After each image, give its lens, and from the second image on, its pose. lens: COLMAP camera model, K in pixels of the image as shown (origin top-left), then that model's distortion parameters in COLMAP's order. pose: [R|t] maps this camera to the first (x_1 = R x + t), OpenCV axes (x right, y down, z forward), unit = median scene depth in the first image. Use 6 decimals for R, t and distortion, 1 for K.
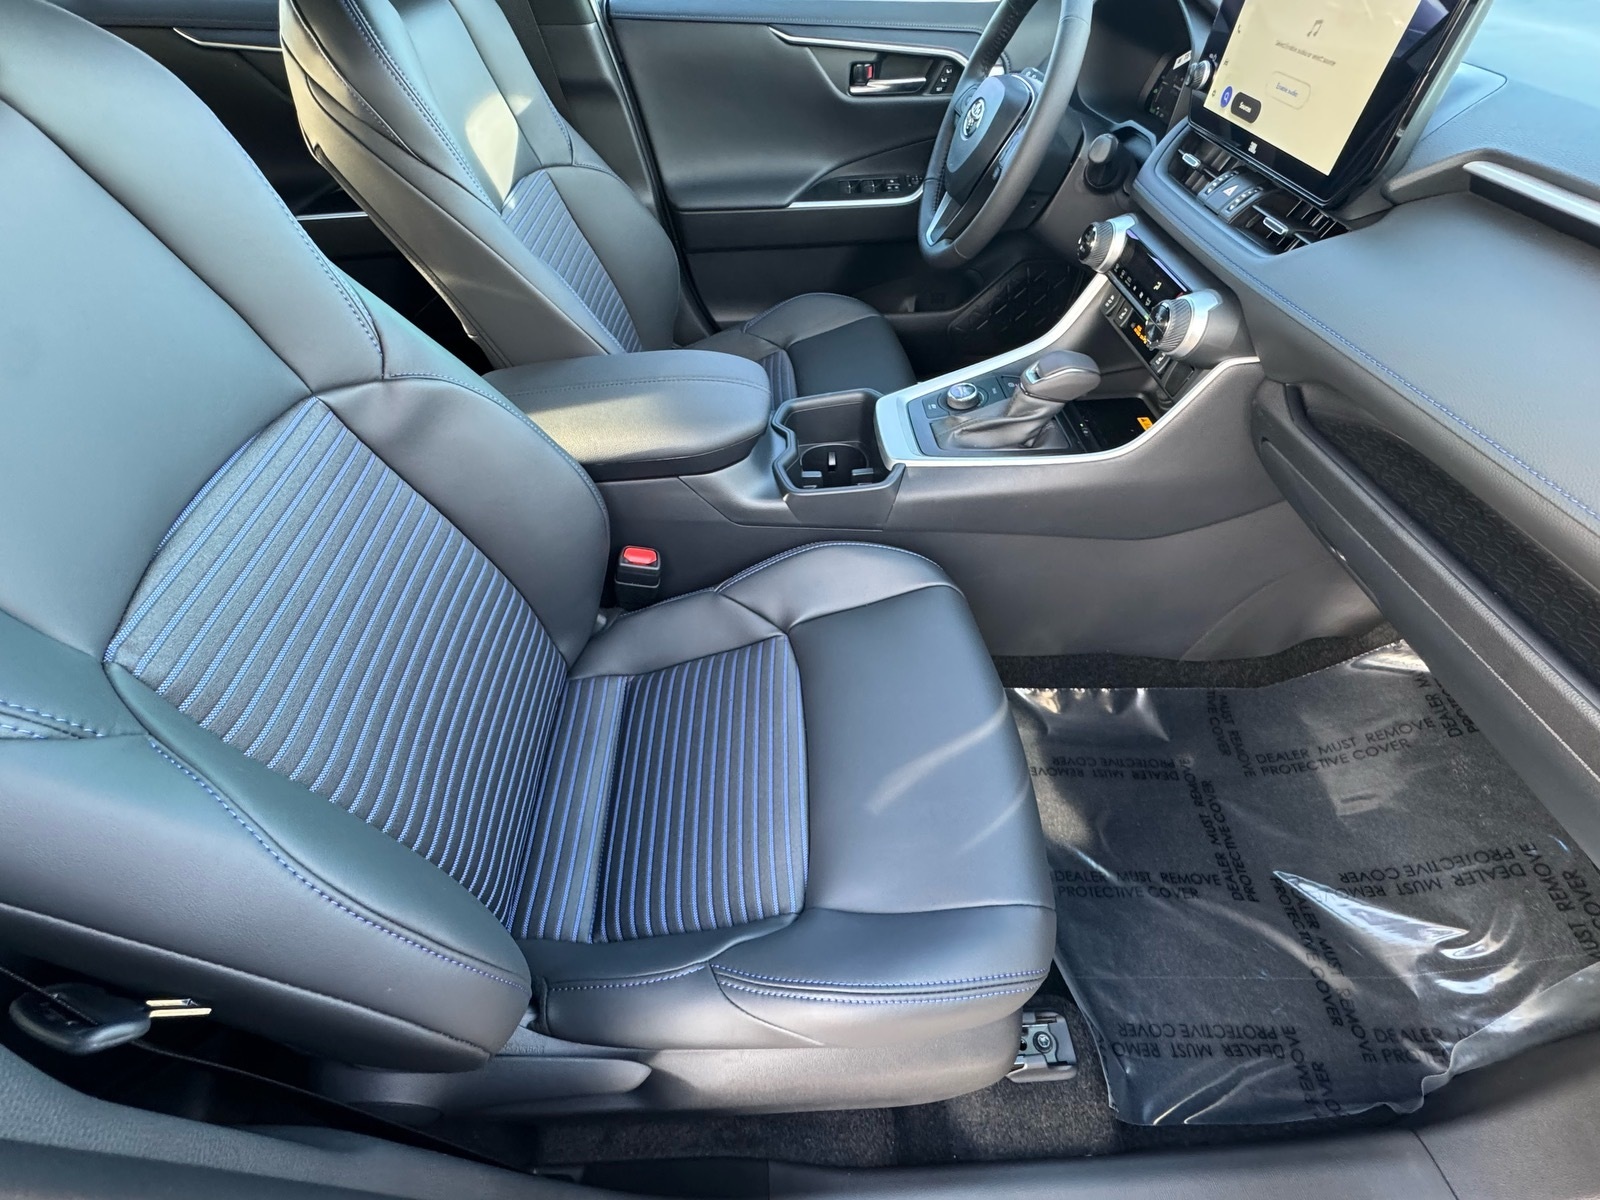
lens RADIAL K [[721.1, 0, 797.7], [0, 721.1, 599.3], [0, 0, 1]] dist [-0.001259, -0.001983]
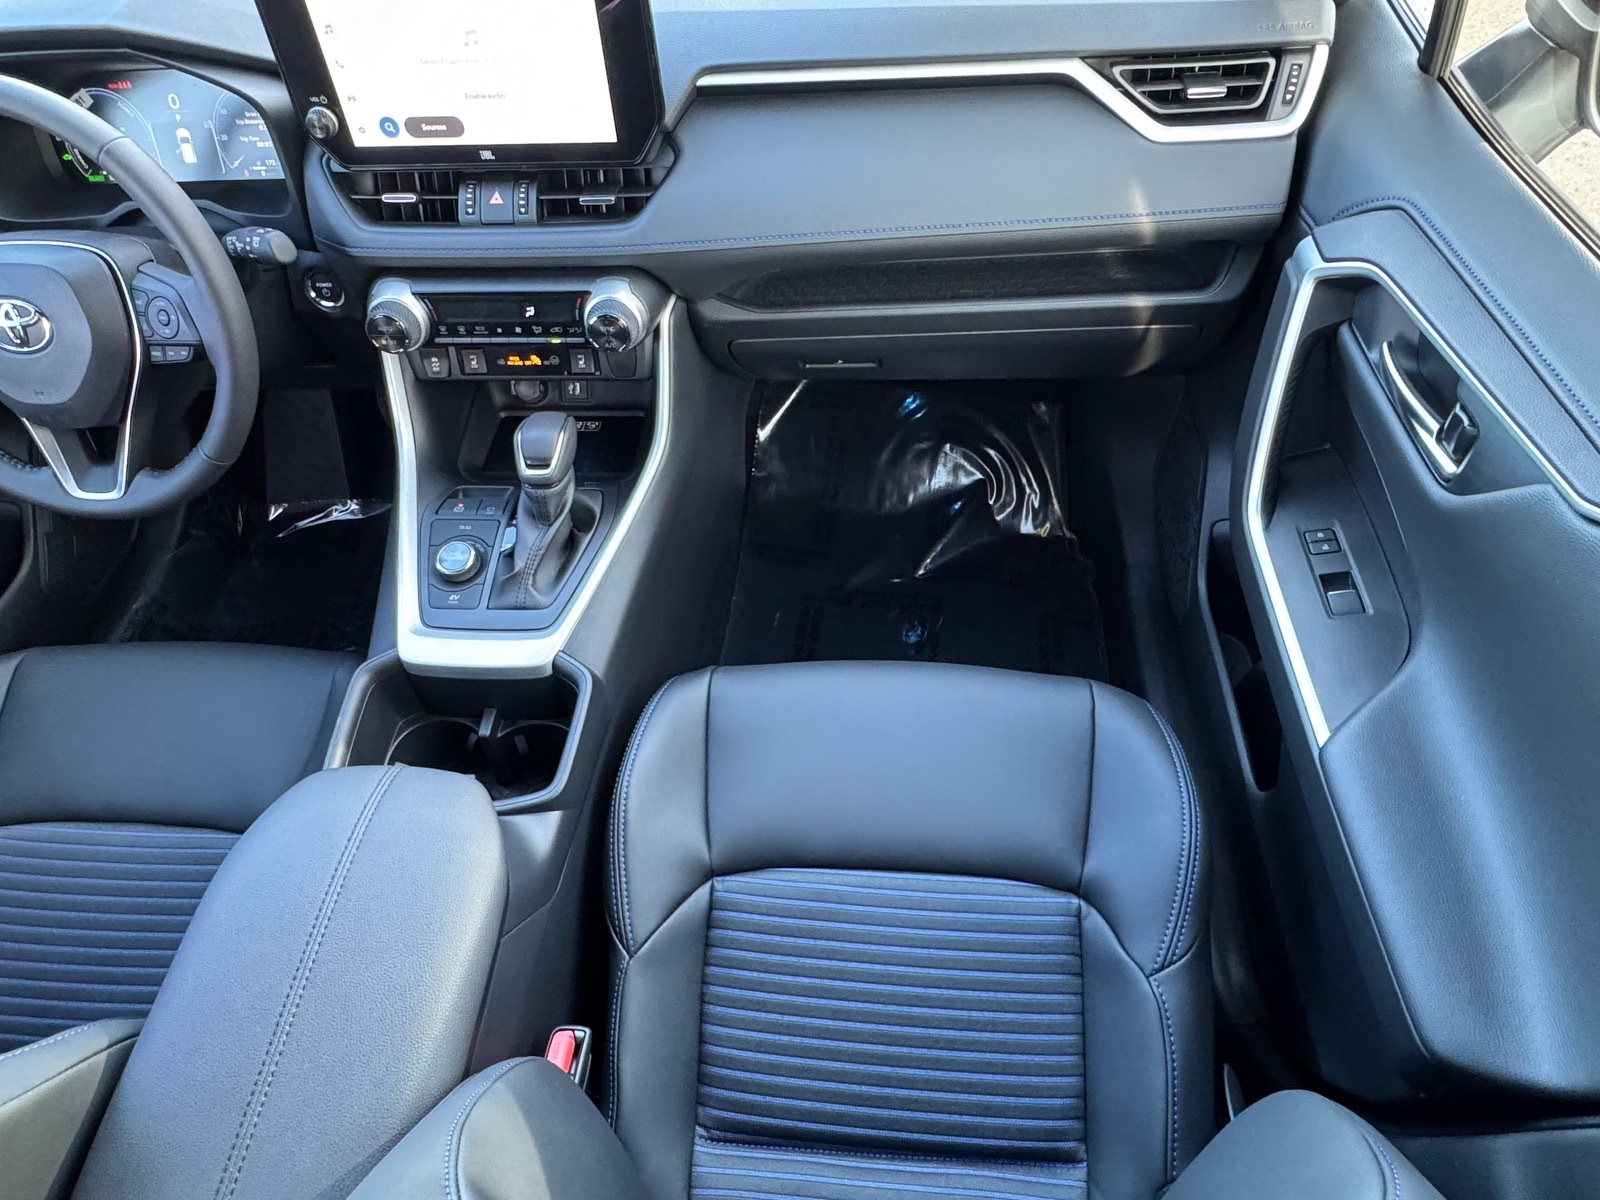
lens RADIAL K [[984.0, 0, 785.7], [0, 984.0, 594.1], [0, 0, 1]] dist [0.000694, -0.004906]
pose [[0.126626, -0.749725, 0.649521, -0.482855], [0.749293, 0.501375, 0.432647, -0.520898], [-0.650020, 0.431897, 0.625251, 0.177675]]
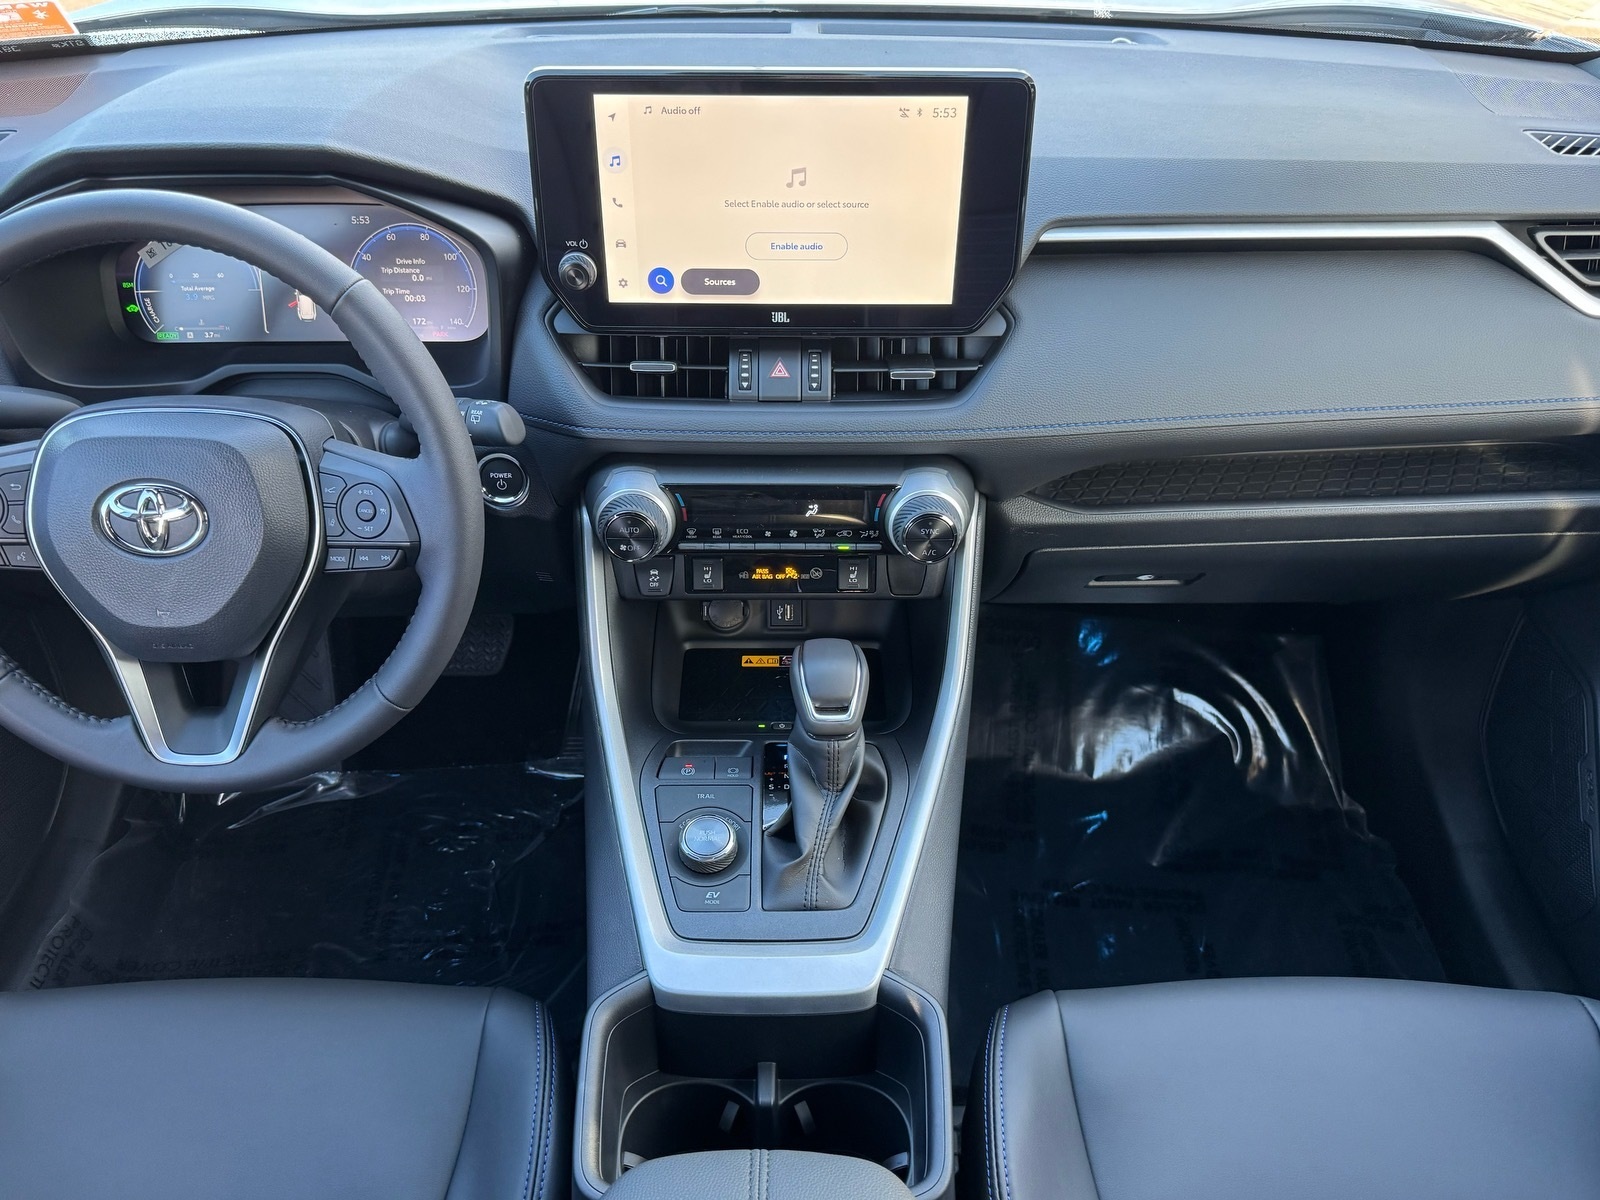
lens RADIAL K [[1308.1, 0, 791.5], [0, 1308.1, 616.4], [0, 0, 1]] dist [0.096502, -0.151893]
pose [[0.047868, -0.590246, 0.805803, -0.527043], [0.715193, 0.583419, 0.384865, -0.821911], [-0.697286, 0.557882, 0.450066, 0.487494]]
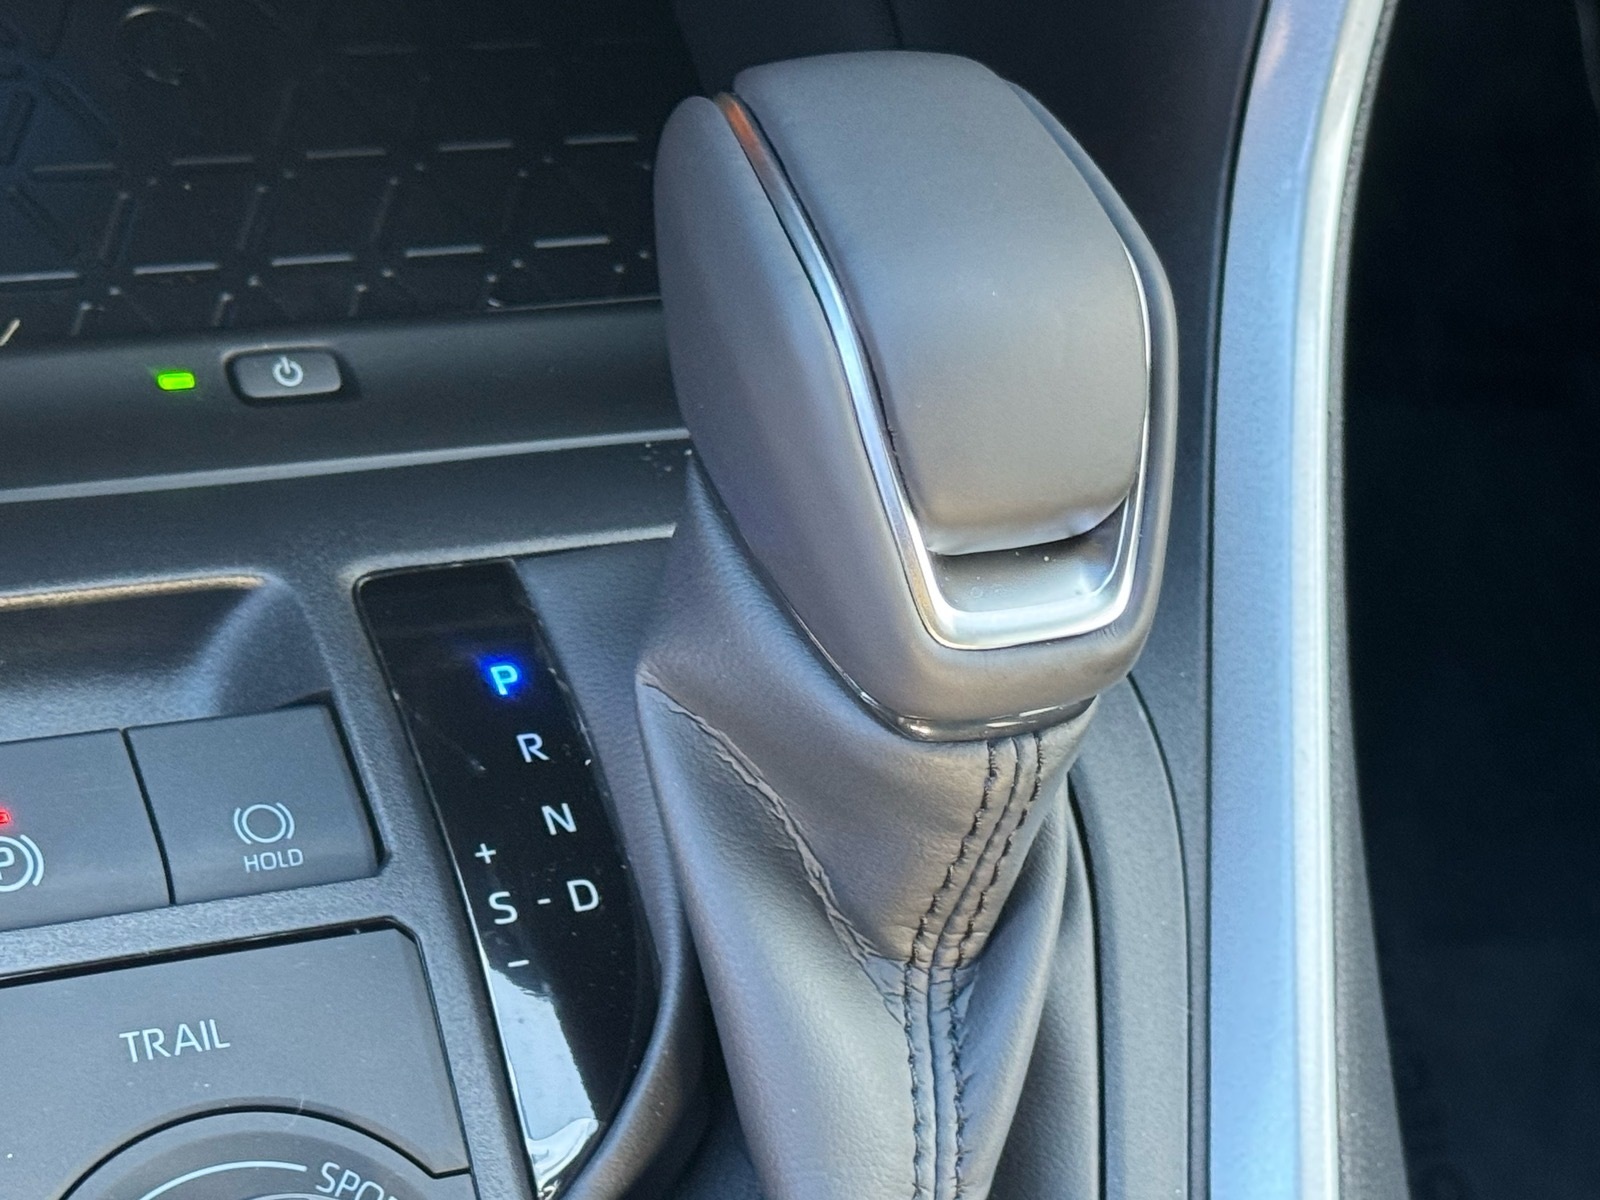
lens RADIAL K [[4125.8, 0, 800.3], [0, 4125.8, 599.5], [0, 0, 1]] dist [0.140622, 0.000000]
pose [[-0.277578, -0.852939, 0.442091, 0.075343], [0.396000, 0.317680, 0.861547, -0.842285], [-0.875291, 0.414215, 0.249583, 0.896263]]
